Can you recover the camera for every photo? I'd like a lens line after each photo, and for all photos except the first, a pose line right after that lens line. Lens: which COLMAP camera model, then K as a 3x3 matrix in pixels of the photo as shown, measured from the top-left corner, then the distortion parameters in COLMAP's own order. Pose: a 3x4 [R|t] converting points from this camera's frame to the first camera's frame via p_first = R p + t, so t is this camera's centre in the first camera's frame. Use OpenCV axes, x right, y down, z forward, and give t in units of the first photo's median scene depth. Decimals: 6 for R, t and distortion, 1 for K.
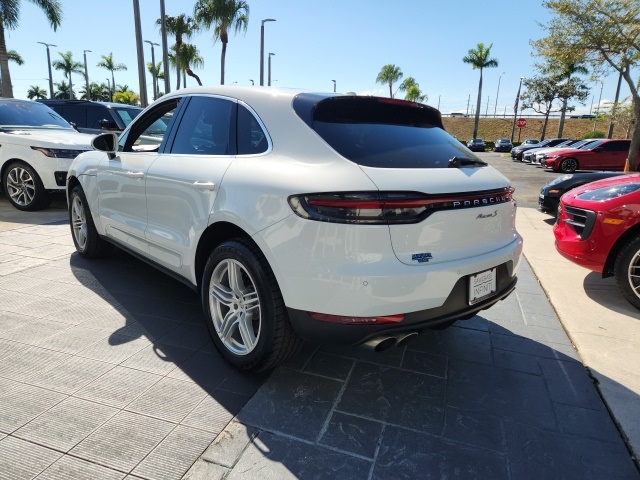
lens RADIAL K [[428.1, 0, 309.7], [0, 428.1, 239.9], [0, 0, 1]] dist [0.060221, -0.049199]
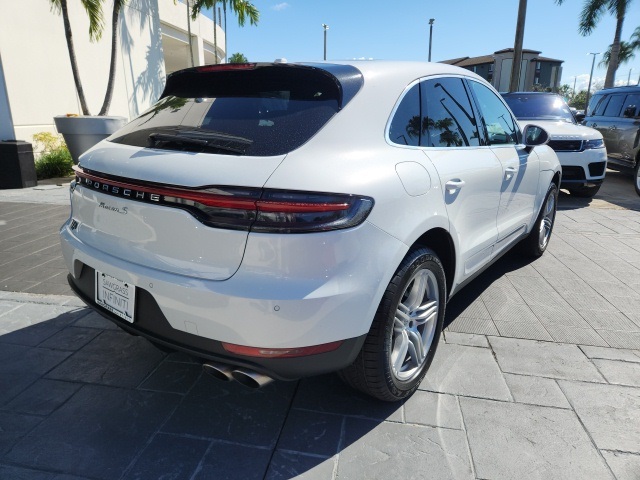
lens RADIAL K [[429.2, 0, 316.1], [0, 429.2, 240.7], [0, 0, 1]] dist [0.058901, -0.050225]
pose [[0.151668, 0.238299, -0.959276, 0.756907], [-0.230264, 0.952319, 0.200165, -0.149964], [0.961236, 0.190529, 0.199308, 0.747693]]
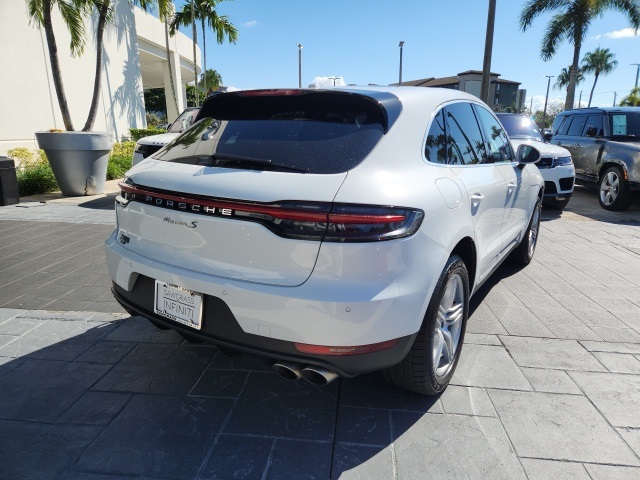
lens RADIAL K [[426.8, 0, 329.0], [0, 426.8, 243.1], [0, 0, 1]] dist [0.064367, -0.053058]
pose [[0.242865, 0.207464, -0.947615, 0.784678], [-0.229382, 0.961442, 0.151702, -0.130456], [0.942550, 0.180523, 0.281089, 0.646609]]
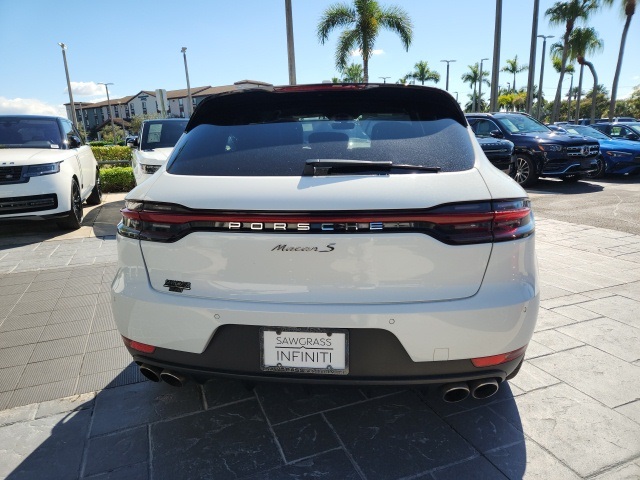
lens RADIAL K [[429.2, 0, 316.1], [0, 429.2, 240.7], [0, 0, 1]] dist [0.058901, -0.050225]
pose [[0.645417, 0.119721, -0.754389, 0.563183], [-0.123912, 0.990969, 0.051253, -0.064053], [0.753712, 0.060398, 0.654423, 0.357060]]
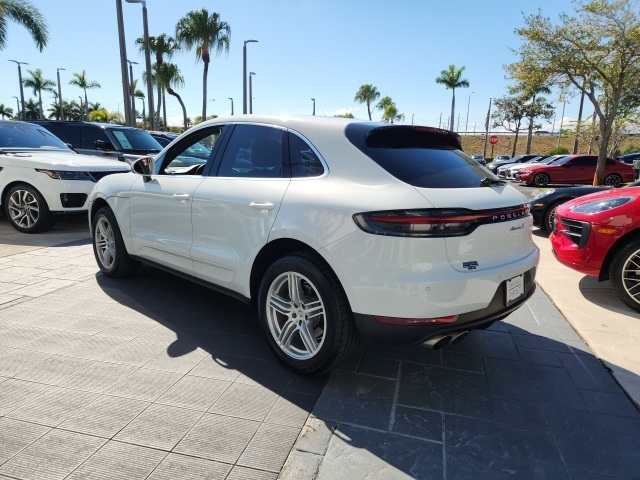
lens RADIAL K [[430.6, 0, 320.0], [0, 430.6, 240.0], [0, 0, 1]] dist [0.063910, -0.055652]
pose [[0.996865, -0.022483, 0.075854, -0.123747], [0.025332, 0.999002, -0.036801, 0.003455], [-0.074951, 0.038607, 0.996440, -0.071428]]
